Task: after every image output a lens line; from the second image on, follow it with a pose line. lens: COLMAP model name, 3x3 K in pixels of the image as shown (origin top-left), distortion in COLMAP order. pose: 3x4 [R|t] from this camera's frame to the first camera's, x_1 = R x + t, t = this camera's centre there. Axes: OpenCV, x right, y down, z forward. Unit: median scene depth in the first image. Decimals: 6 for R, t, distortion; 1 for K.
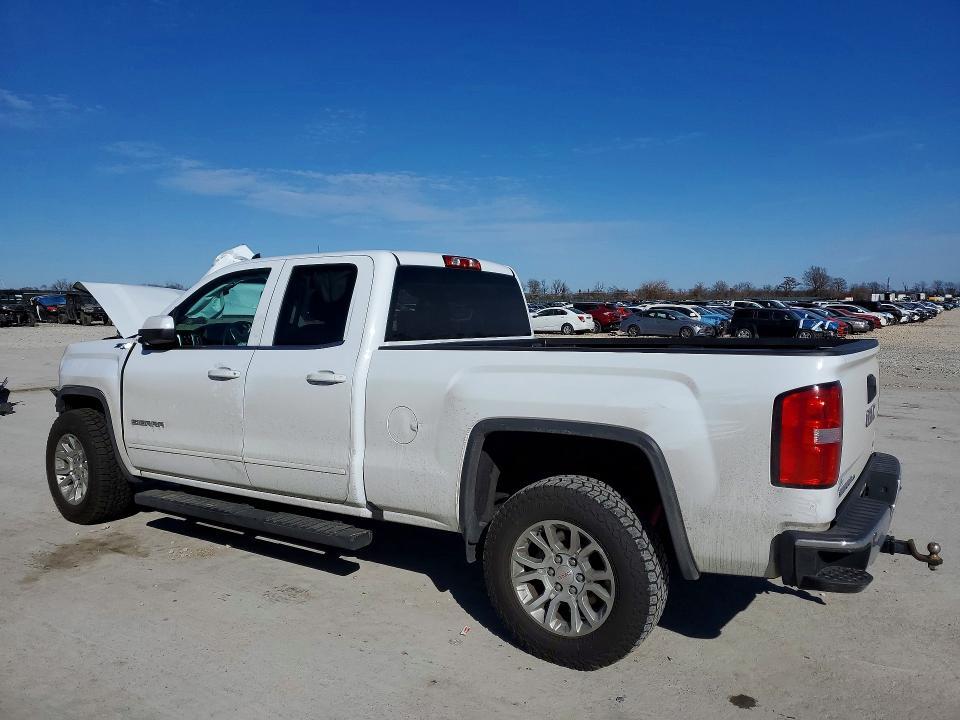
lens RADIAL K [[745.1, 0, 476.0], [0, 745.1, 357.5], [0, 0, 1]] dist [0.010049, -0.018040]
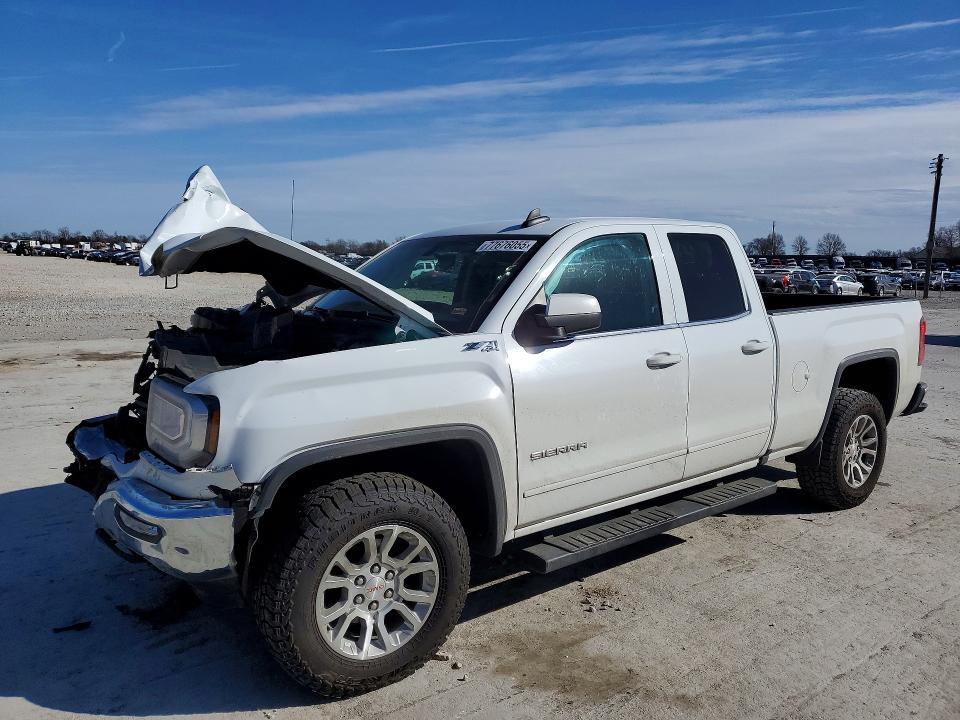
lens RADIAL K [[745.1, 0, 479.8], [0, 745.1, 364.3], [0, 0, 1]] dist [0.010049, -0.018040]
pose [[0.346729, -0.128396, 0.929136, -1.190253], [0.053332, 0.991683, 0.117138, -0.082744], [-0.936448, 0.008937, 0.350692, 0.898365]]
